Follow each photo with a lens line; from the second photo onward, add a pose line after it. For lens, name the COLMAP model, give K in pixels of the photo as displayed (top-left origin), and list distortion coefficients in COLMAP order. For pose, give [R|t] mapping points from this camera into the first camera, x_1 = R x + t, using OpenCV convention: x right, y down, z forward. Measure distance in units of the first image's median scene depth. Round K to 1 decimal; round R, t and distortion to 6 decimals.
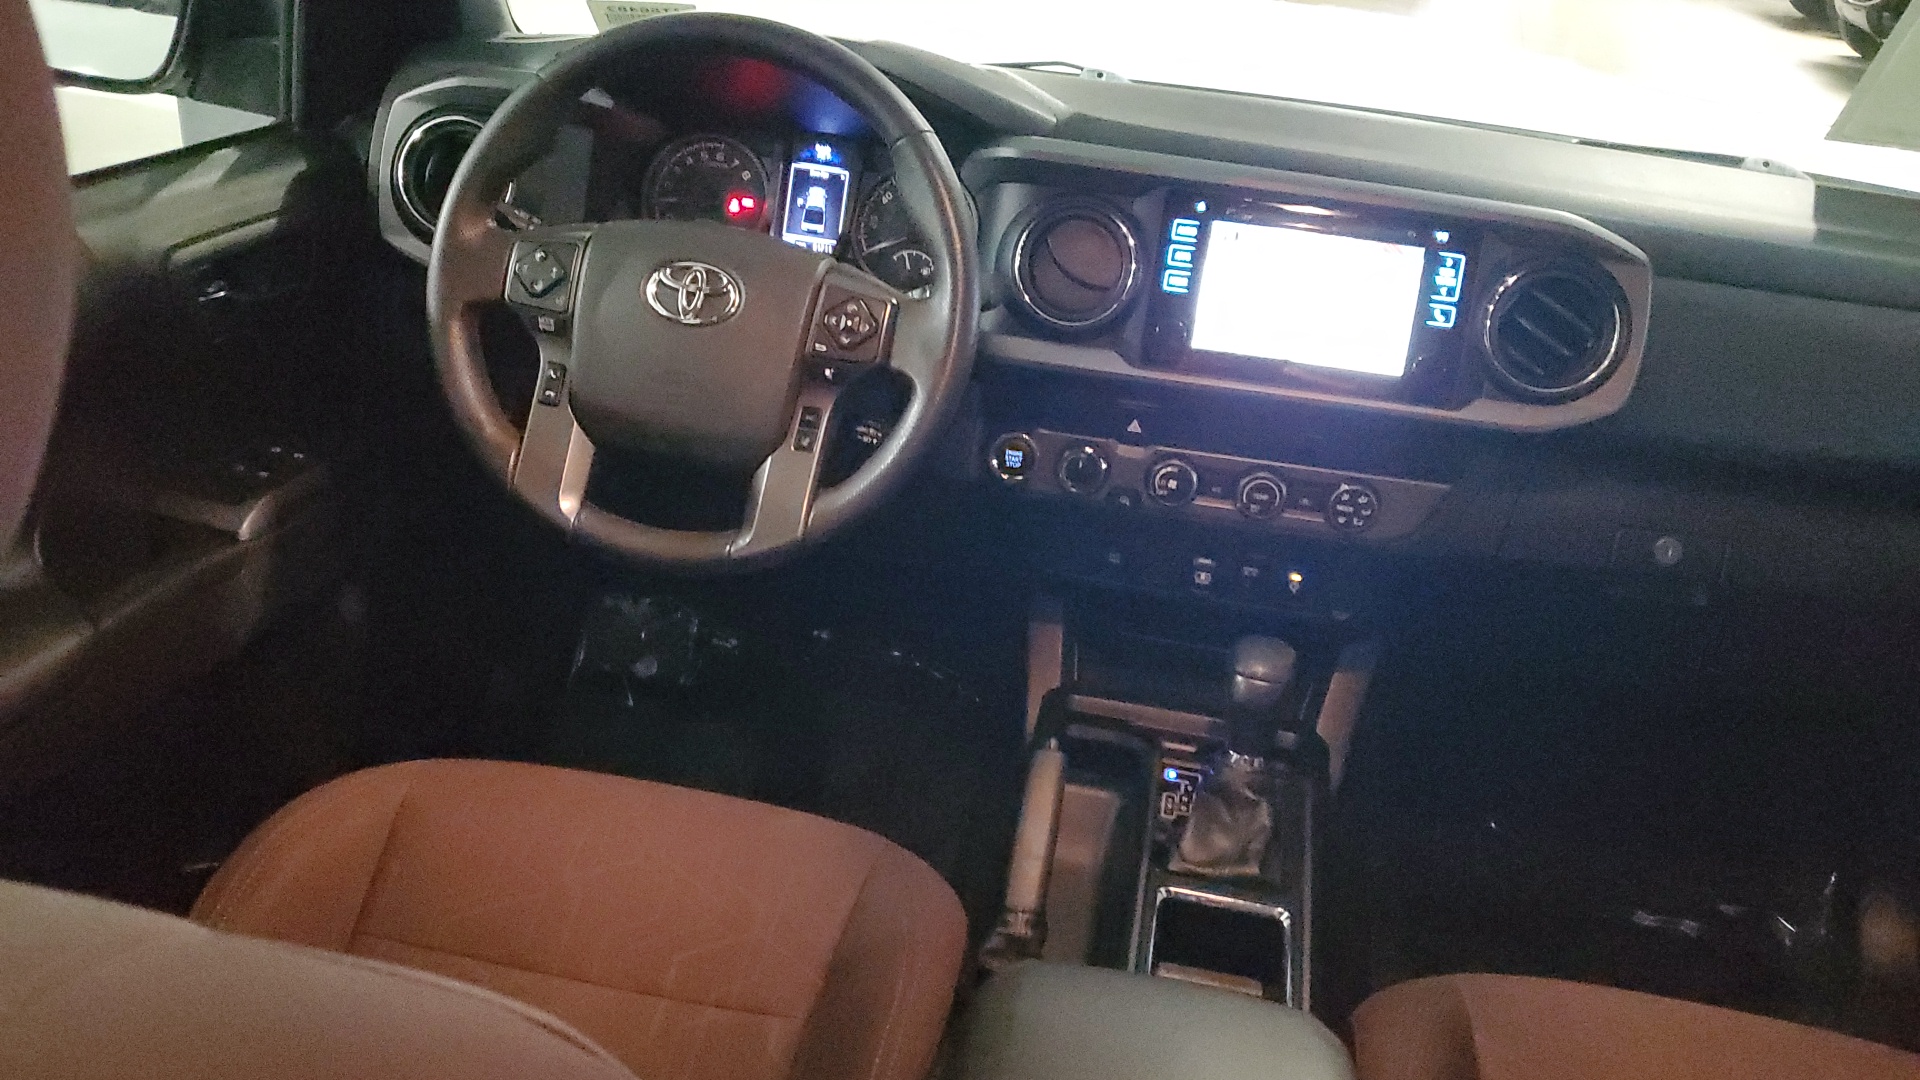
lens RADIAL K [[1491.8, 0, 976.4], [0, 1491.8, 553.2], [0, 0, 1]] dist [0.074425, -0.101674]
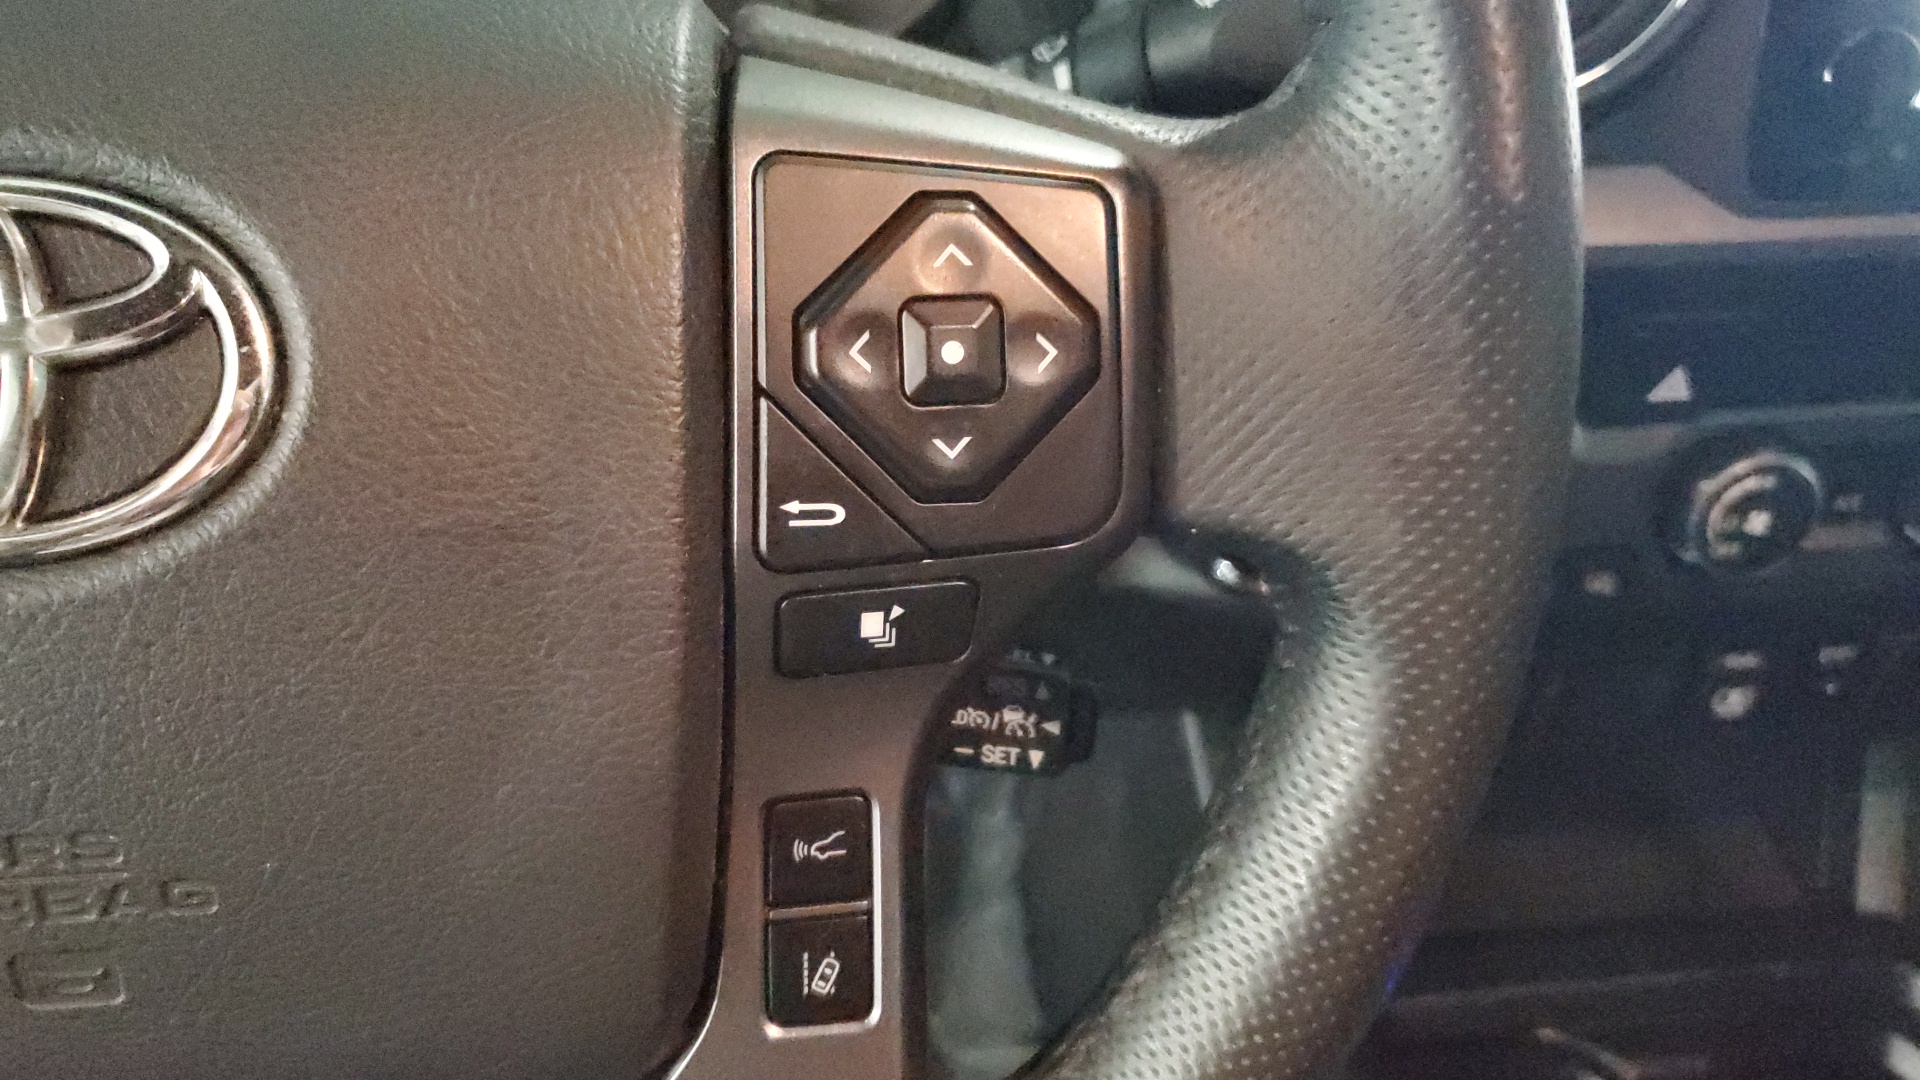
lens RADIAL K [[1491.8, 0, 981.9], [0, 1491.8, 505.1], [0, 0, 1]] dist [0.074425, -0.101674]
pose [[0.953087, -0.220829, 0.207025, -0.107328], [0.182661, 0.964961, 0.188377, -0.147936], [-0.241370, -0.141724, 0.960028, 0.717969]]
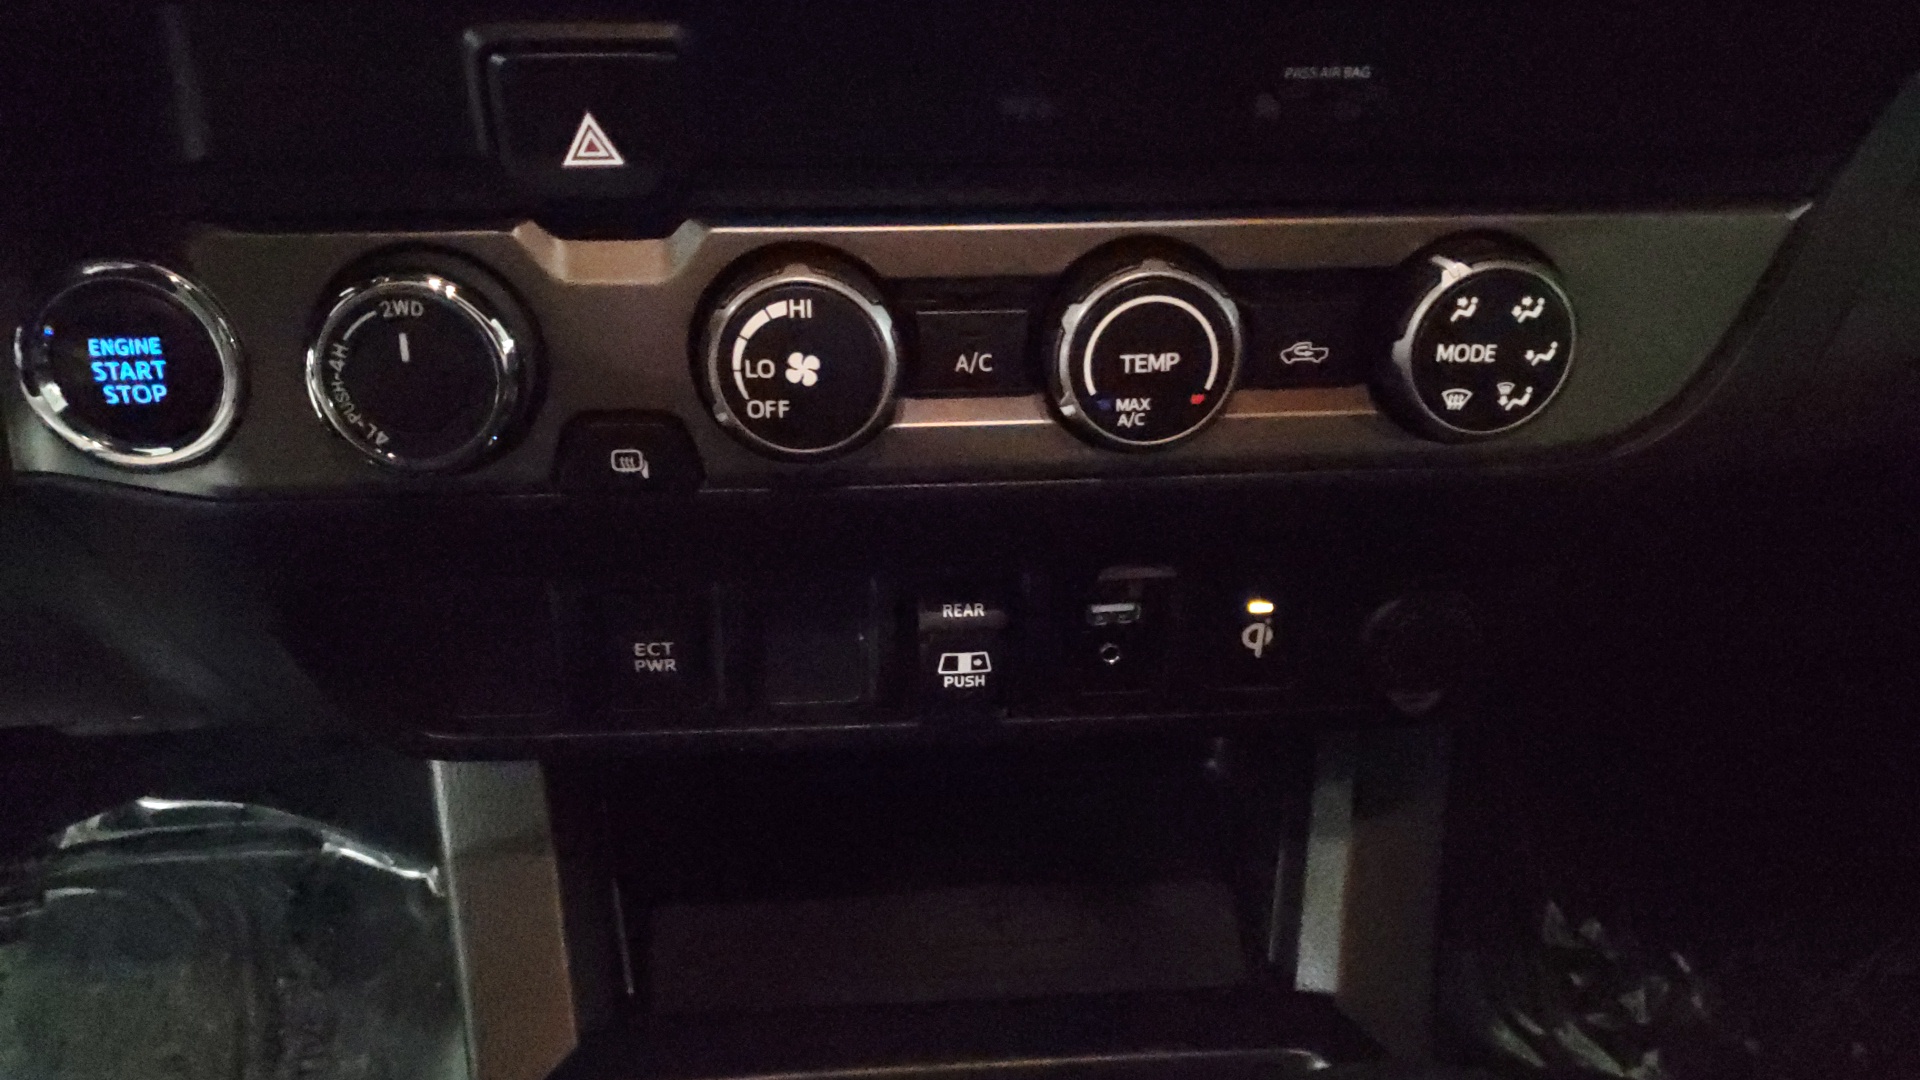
lens RADIAL K [[1491.8, 0, 968.1], [0, 1491.8, 531.5], [0, 0, 1]] dist [0.074425, -0.101674]
pose [[0.958281, -0.189784, 0.213727, 0.100215], [0.174832, 0.980748, 0.086992, -0.036934], [-0.226122, -0.045996, 0.973012, 0.756356]]
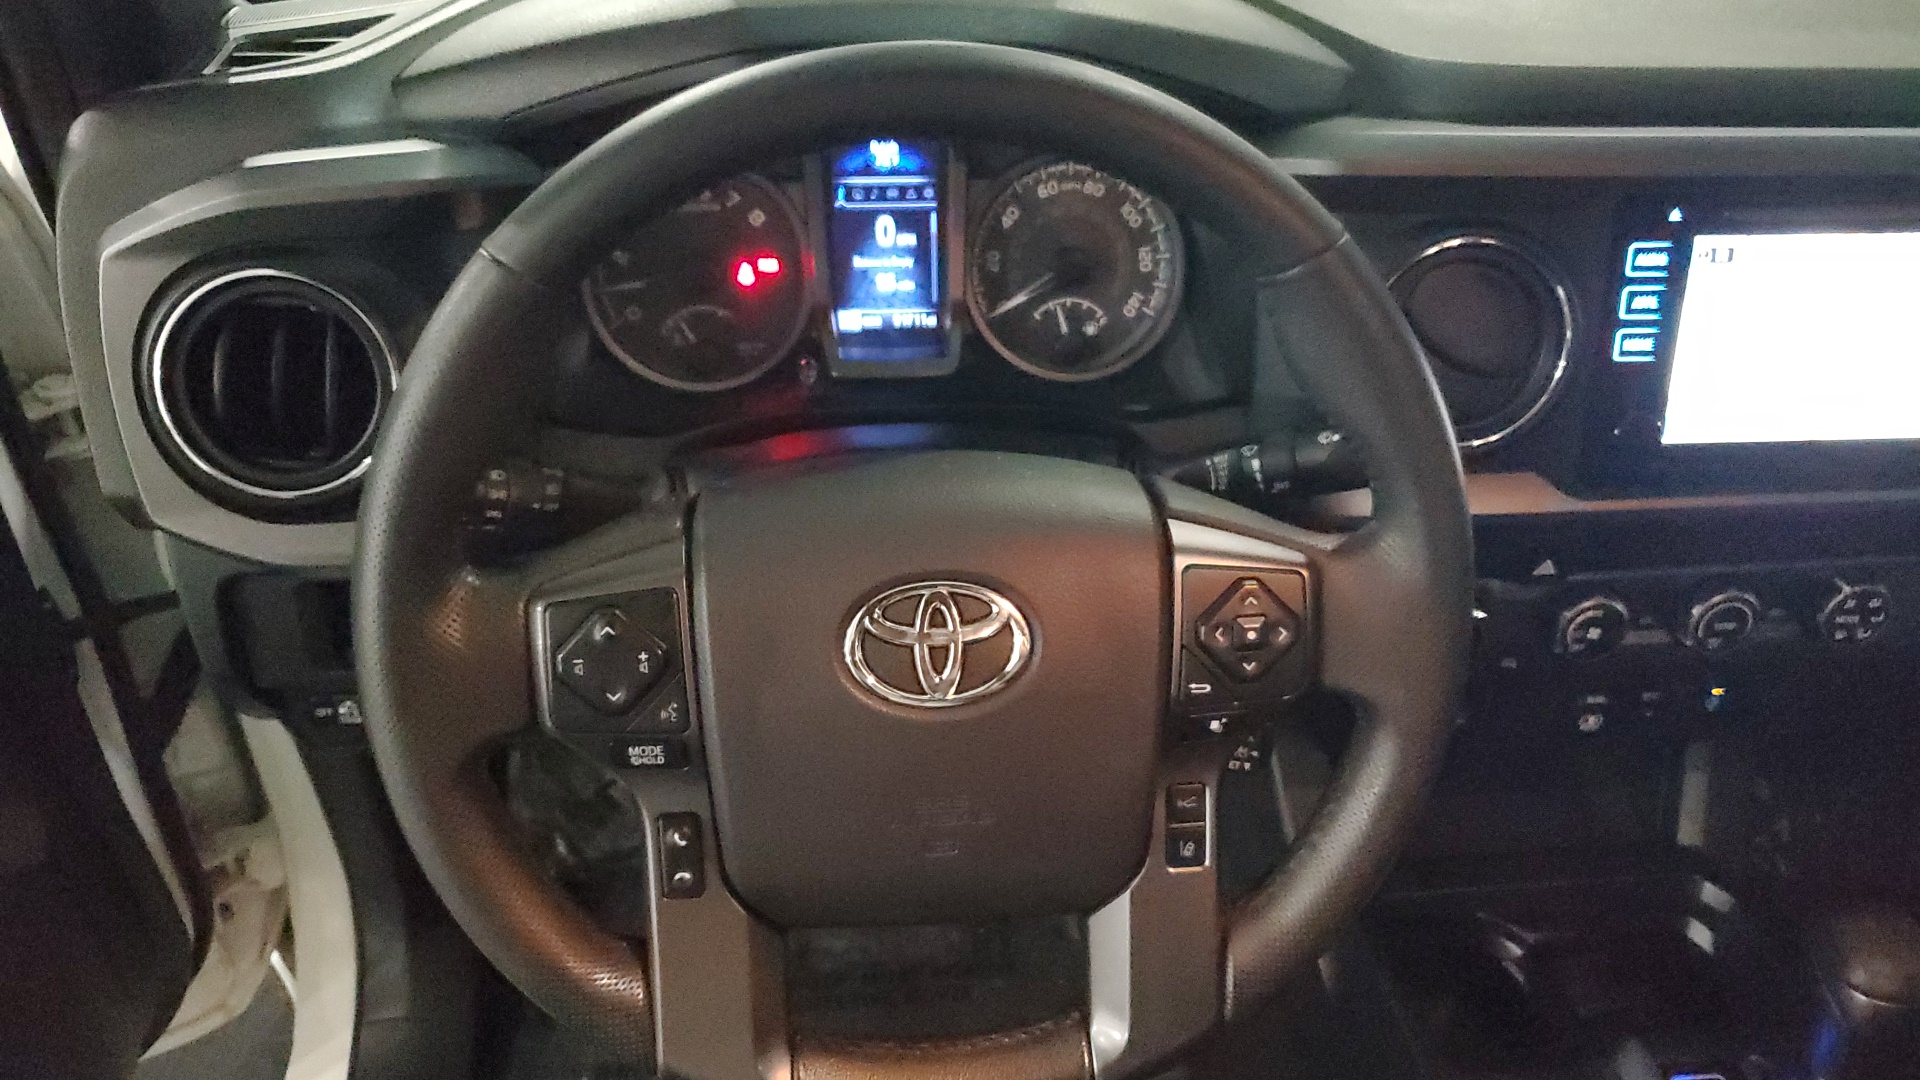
lens RADIAL K [[1491.8, 0, 970.4], [0, 1491.8, 556.0], [0, 0, 1]] dist [0.074425, -0.101674]
pose [[0.954692, -0.227357, 0.192021, -0.236954], [0.176965, 0.952481, 0.247918, -0.284194], [-0.239262, -0.202705, 0.949560, 0.466825]]
